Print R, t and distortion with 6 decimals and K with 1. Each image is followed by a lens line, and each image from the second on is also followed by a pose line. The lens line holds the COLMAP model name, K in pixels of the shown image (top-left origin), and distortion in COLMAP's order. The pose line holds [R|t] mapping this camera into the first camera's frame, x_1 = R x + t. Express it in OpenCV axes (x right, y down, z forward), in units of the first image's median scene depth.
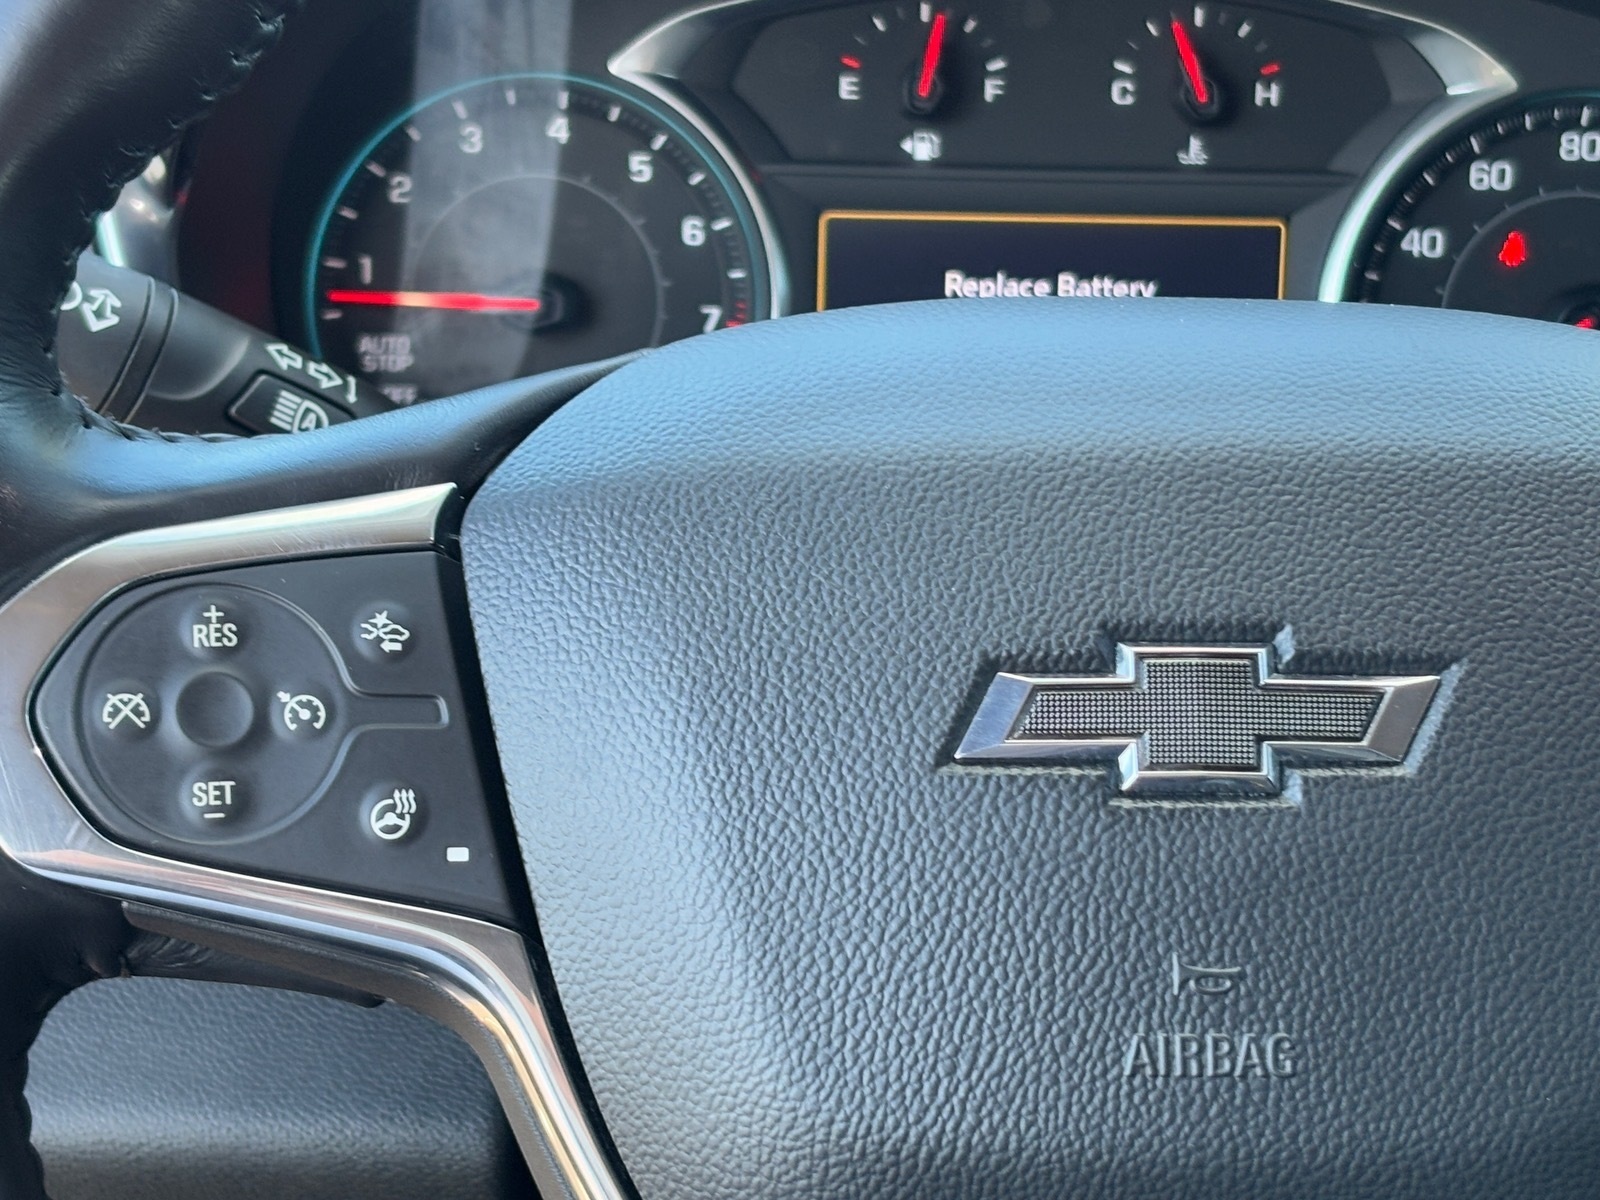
lens RADIAL K [[3481.5, 0, 723.7], [0, 3481.5, 633.2], [0, 0, 1]] dist [0.233274, -1.683270]
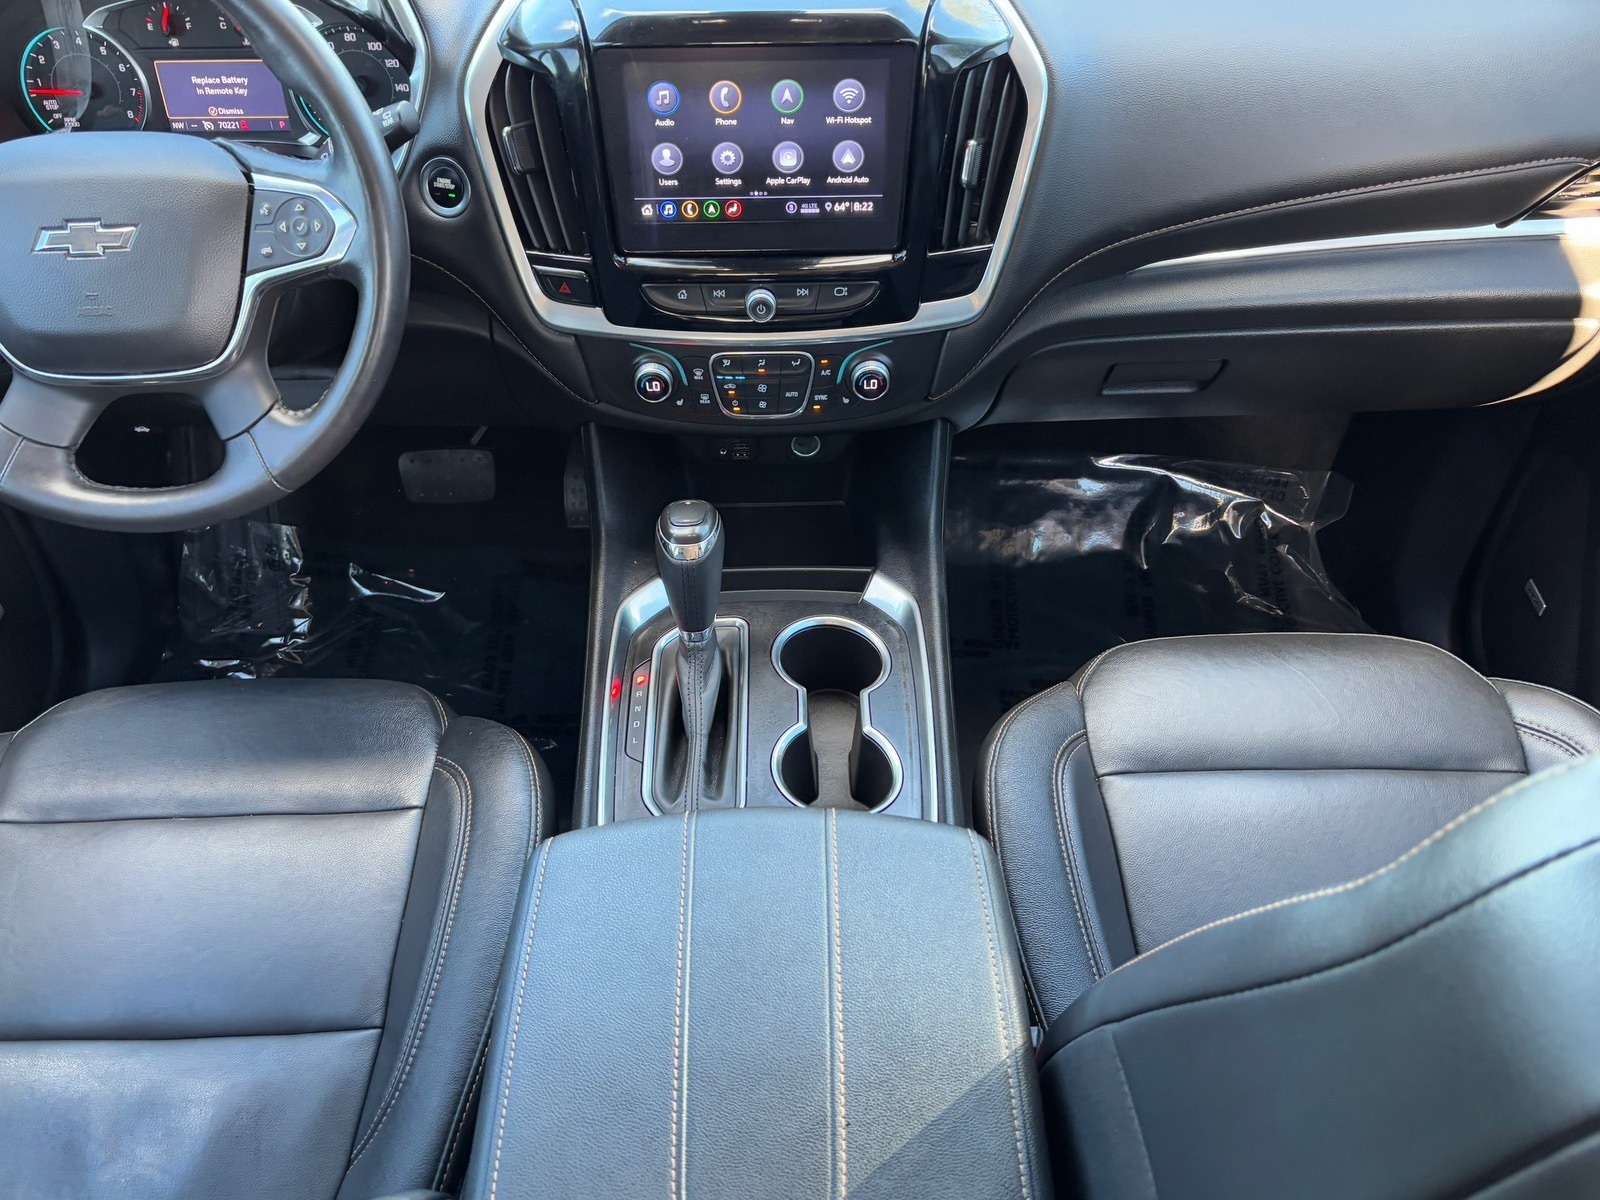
lens RADIAL K [[1305.7, 0, 793.6], [0, 1305.7, 619.8], [0, 0, 1]] dist [0.045897, -0.067034]
pose [[0.998766, -0.046225, 0.018147, 1.030553], [0.034730, 0.911389, 0.410077, -0.200989], [-0.035495, -0.408941, 0.911870, -0.878028]]
